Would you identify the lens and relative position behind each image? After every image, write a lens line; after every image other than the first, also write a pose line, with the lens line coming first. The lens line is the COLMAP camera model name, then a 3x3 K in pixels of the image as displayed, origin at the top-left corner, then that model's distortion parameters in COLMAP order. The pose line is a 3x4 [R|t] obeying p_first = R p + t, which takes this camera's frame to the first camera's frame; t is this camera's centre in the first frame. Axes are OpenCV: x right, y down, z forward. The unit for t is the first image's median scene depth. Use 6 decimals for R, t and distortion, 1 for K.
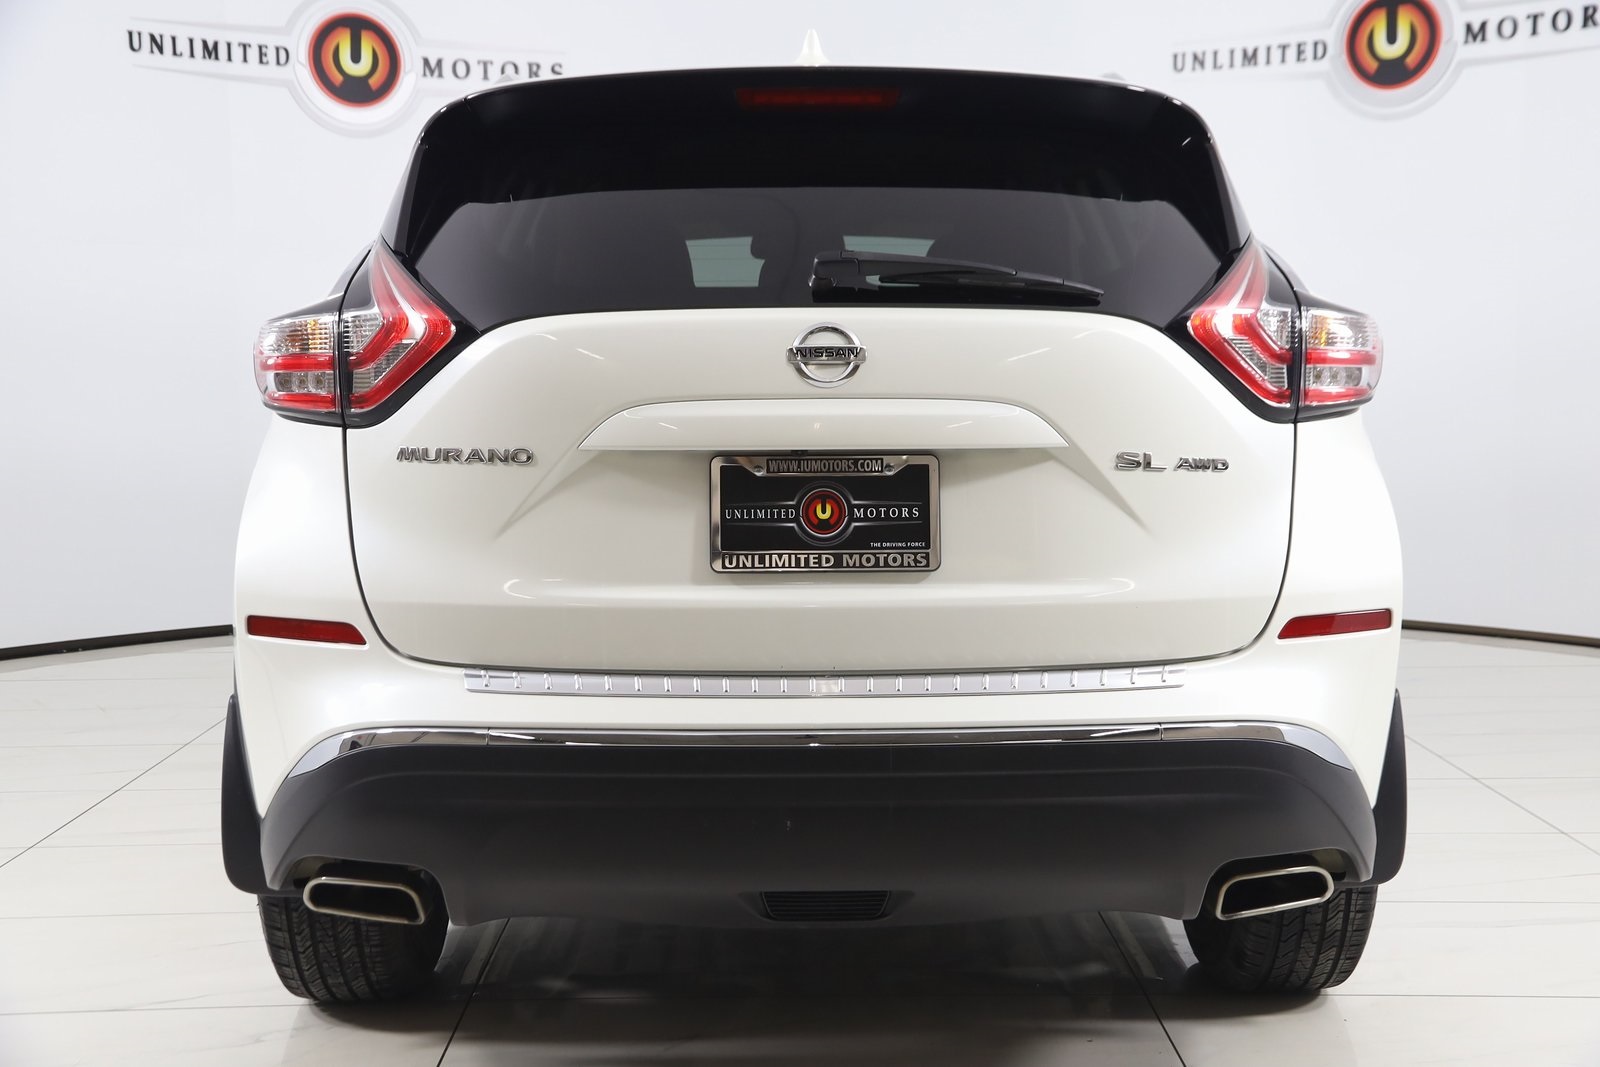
lens RADIAL K [[2007.3, 0, 799.3], [0, 2007.3, 554.3], [0, 0, 1]] dist [0.009342, -0.005513]
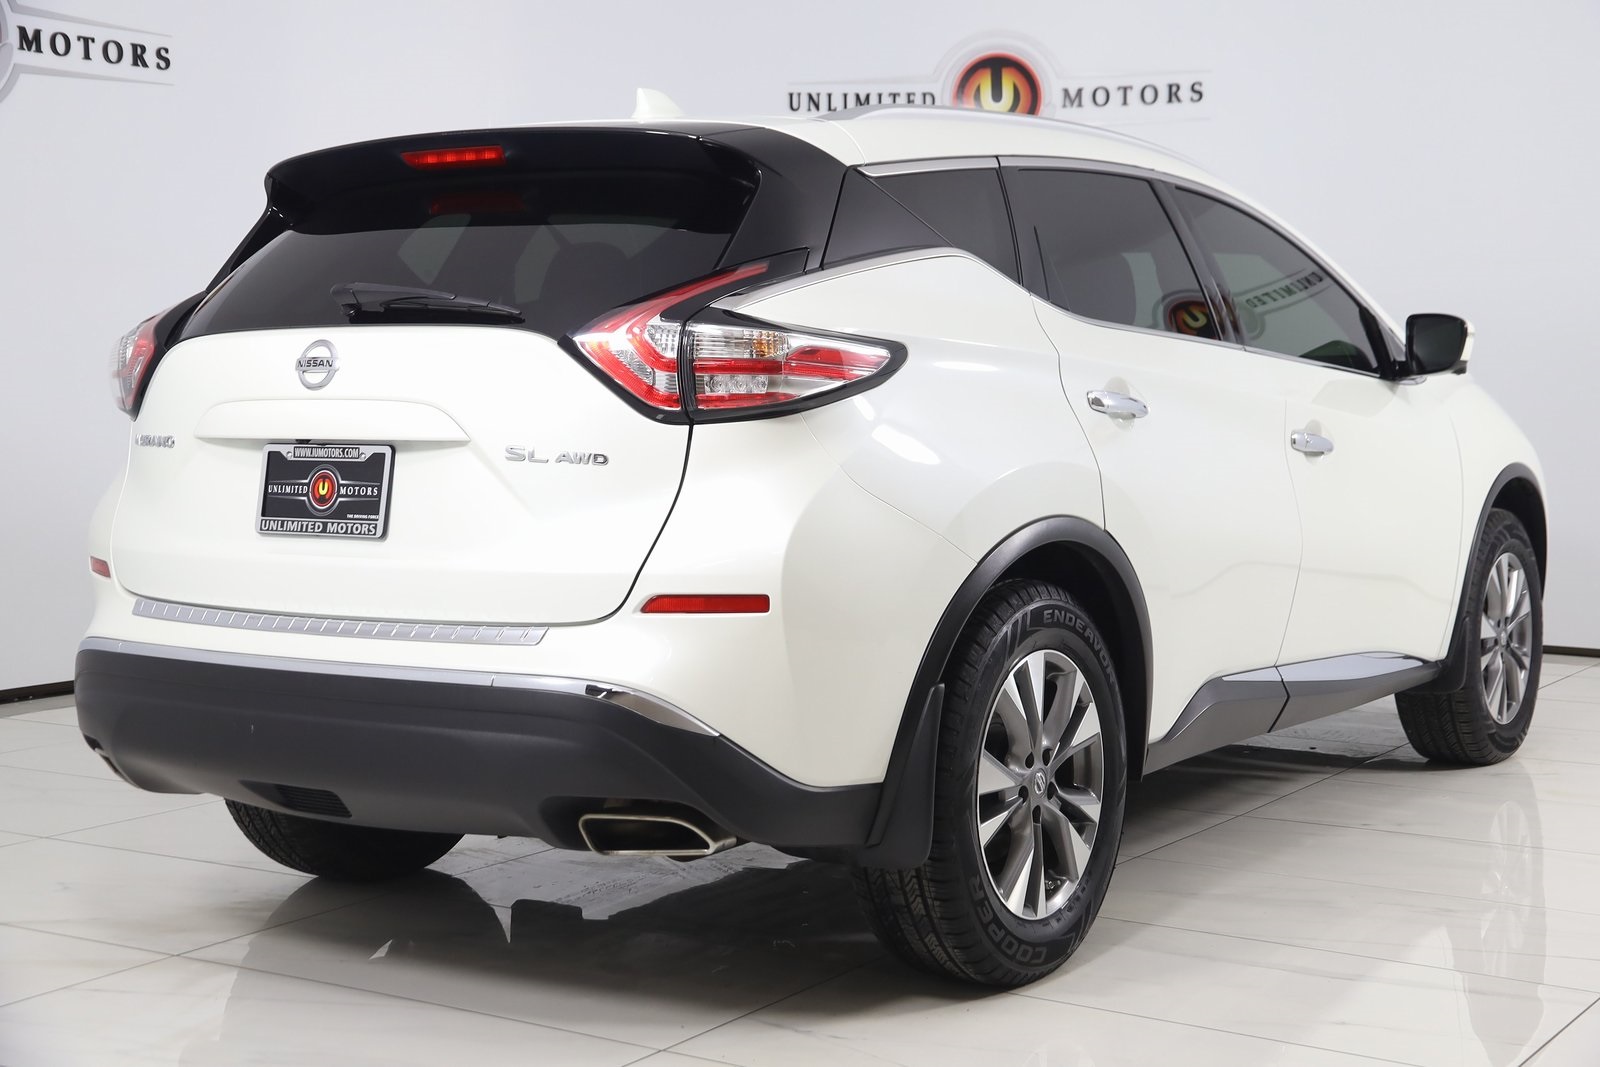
lens RADIAL K [[2118.5, 0, 822.2], [0, 2118.5, 520.1], [0, 0, 1]] dist [0.065818, 0.048636]
pose [[0.833672, 0.034864, -0.551158, 1.016432], [-0.052430, 0.998494, -0.016143, 0.003684], [0.549765, 0.042355, 0.834245, 0.053101]]
